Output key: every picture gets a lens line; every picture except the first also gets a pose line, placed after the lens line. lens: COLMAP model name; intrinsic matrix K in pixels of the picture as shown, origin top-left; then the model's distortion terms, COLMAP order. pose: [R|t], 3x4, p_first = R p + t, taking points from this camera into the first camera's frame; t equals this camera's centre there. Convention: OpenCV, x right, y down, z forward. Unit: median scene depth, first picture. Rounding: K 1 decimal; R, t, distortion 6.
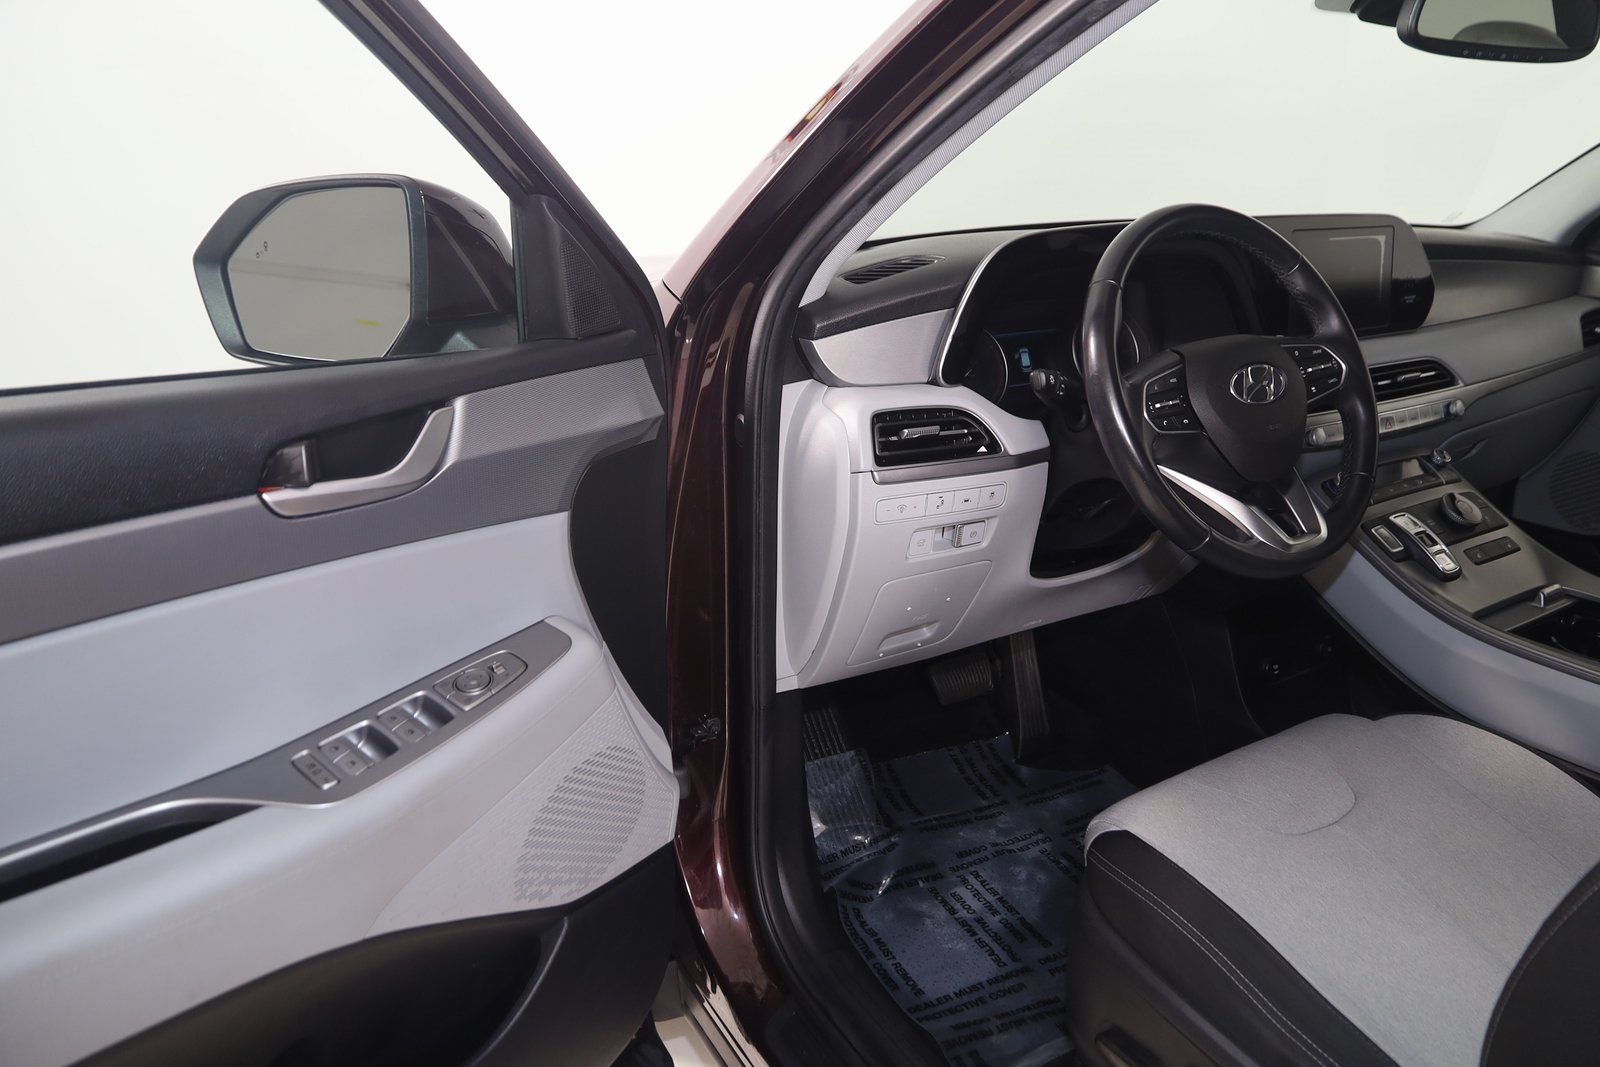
lens RADIAL K [[1109.1, 0, 801.2], [0, 1109.1, 516.2], [0, 0, 1]] dist [-0.109099, 0.061638]
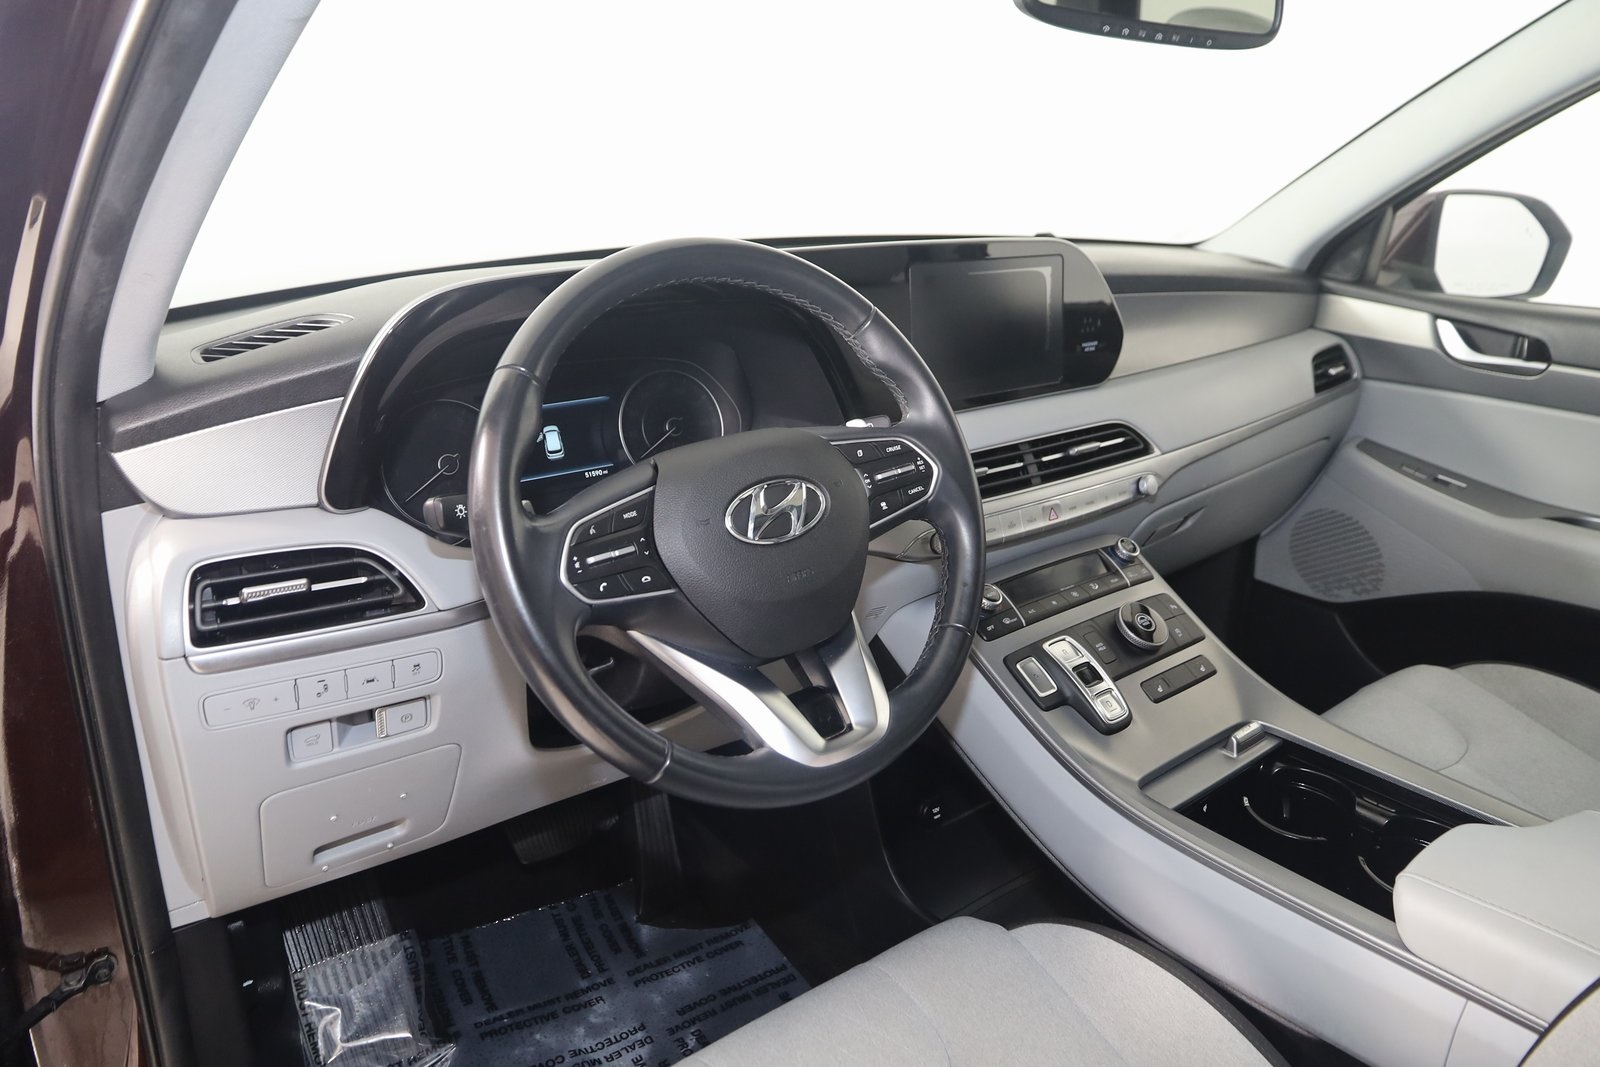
lens RADIAL K [[1109.1, 0, 799.1], [0, 1109.1, 514.0], [0, 0, 1]] dist [-0.109099, 0.061638]
pose [[0.990986, -0.016560, 0.132938, 0.257835], [0.015330, 0.999830, 0.010265, -0.095083], [-0.133085, -0.008135, 0.991071, 0.242269]]
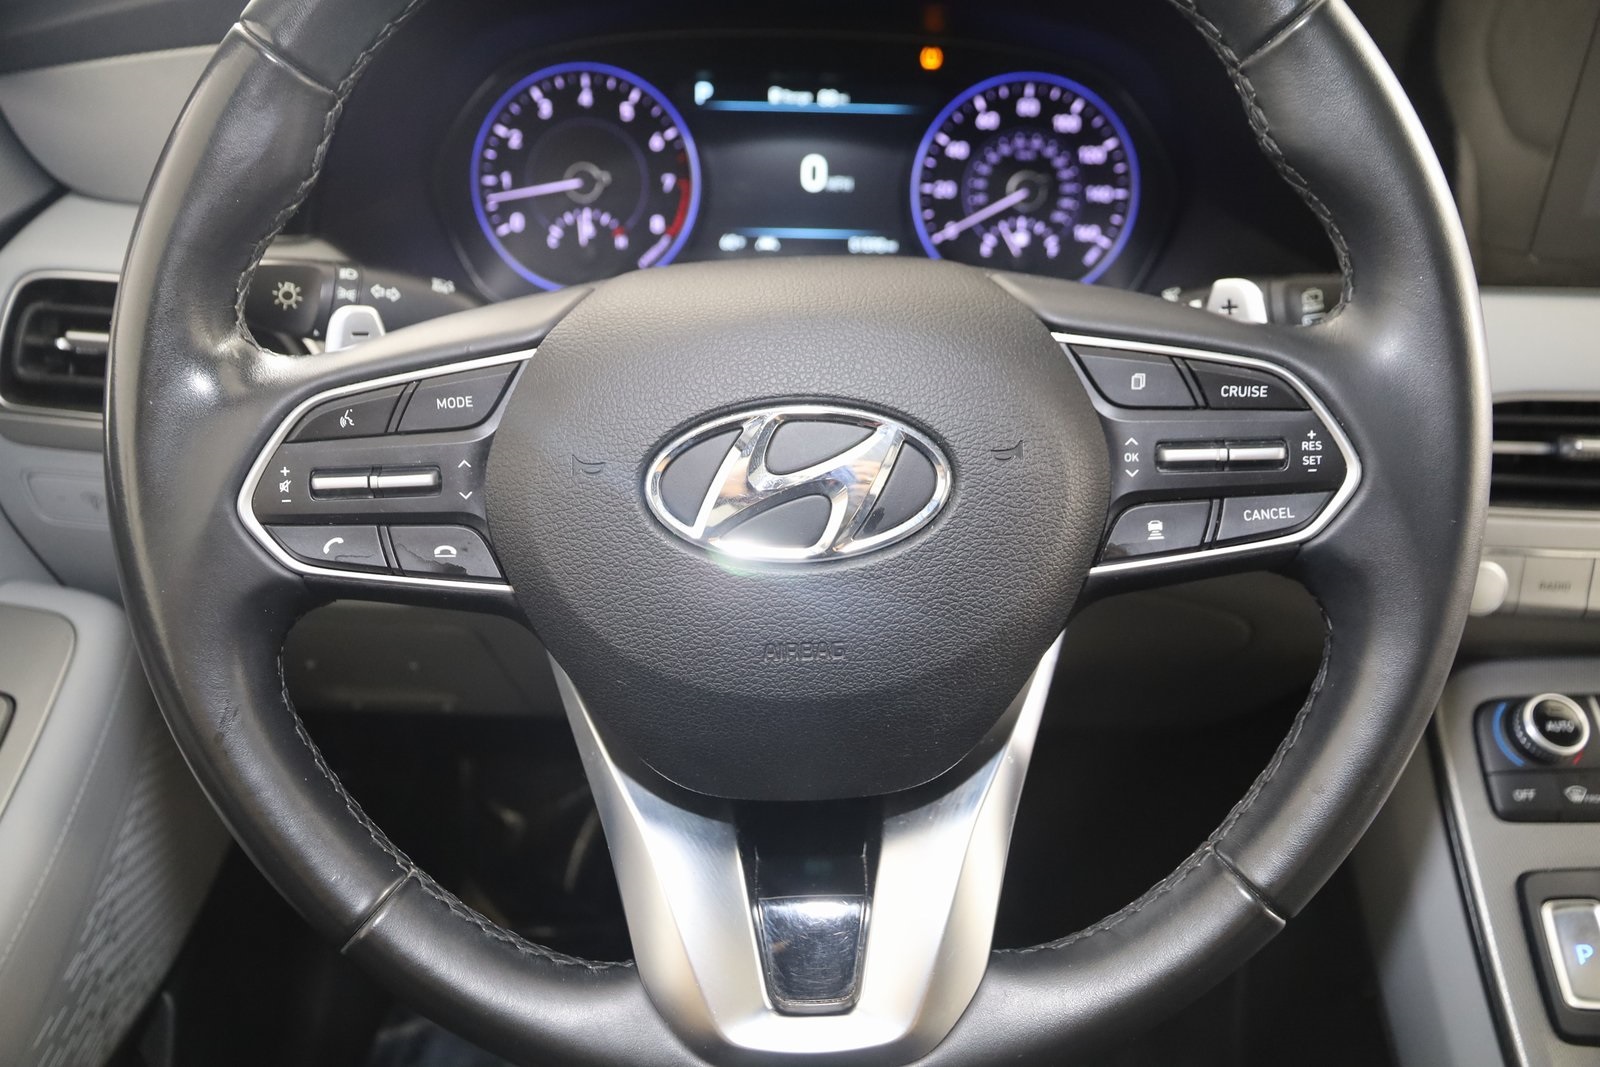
lens RADIAL K [[1225.4, 0, 794.4], [0, 1225.4, 490.3], [0, 0, 1]] dist [-0.047302, 0.018560]
pose [[0.864928, 0.294035, -0.406747, 0.409688], [-0.184611, 0.939990, 0.286946, -0.155987], [0.466710, -0.173097, 0.867305, 0.555239]]
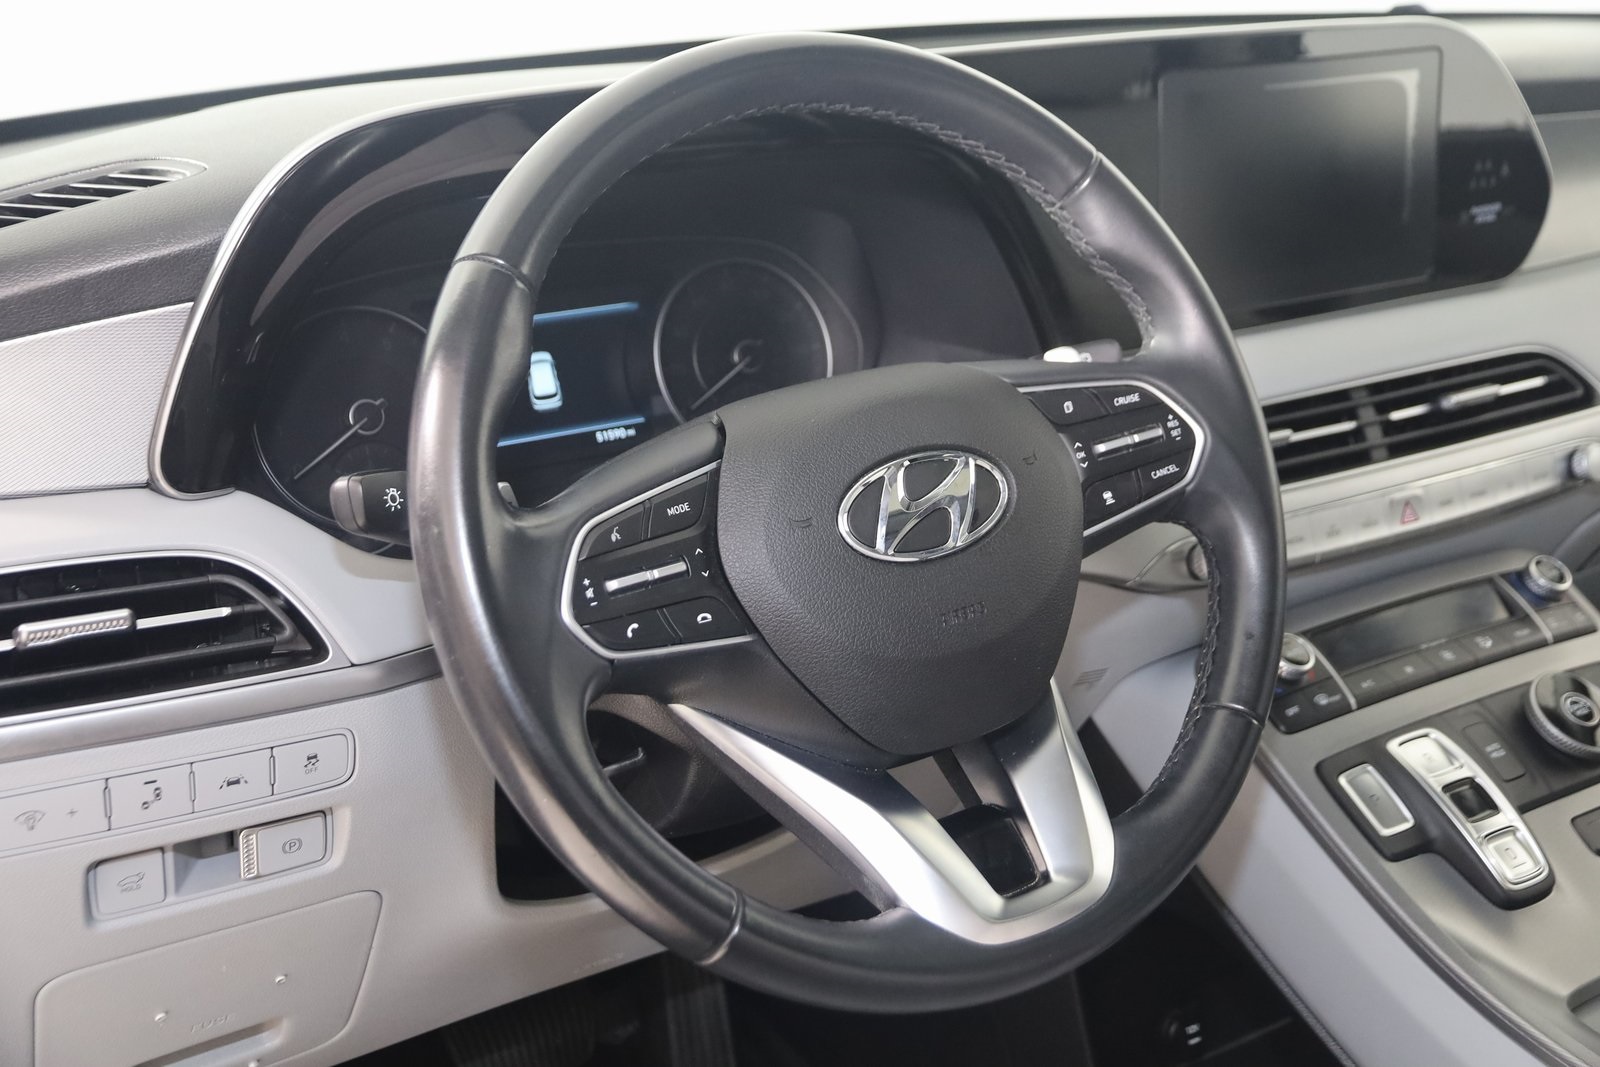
lens RADIAL K [[1928.2, 0, 797.8], [0, 1928.2, 526.9], [0, 0, 1]] dist [0.064344, 0.000000]
pose [[0.998486, -0.004764, 0.054793, 0.252400], [0.003450, 0.999705, 0.024051, -0.098262], [-0.054892, -0.023826, 0.998208, 0.229091]]
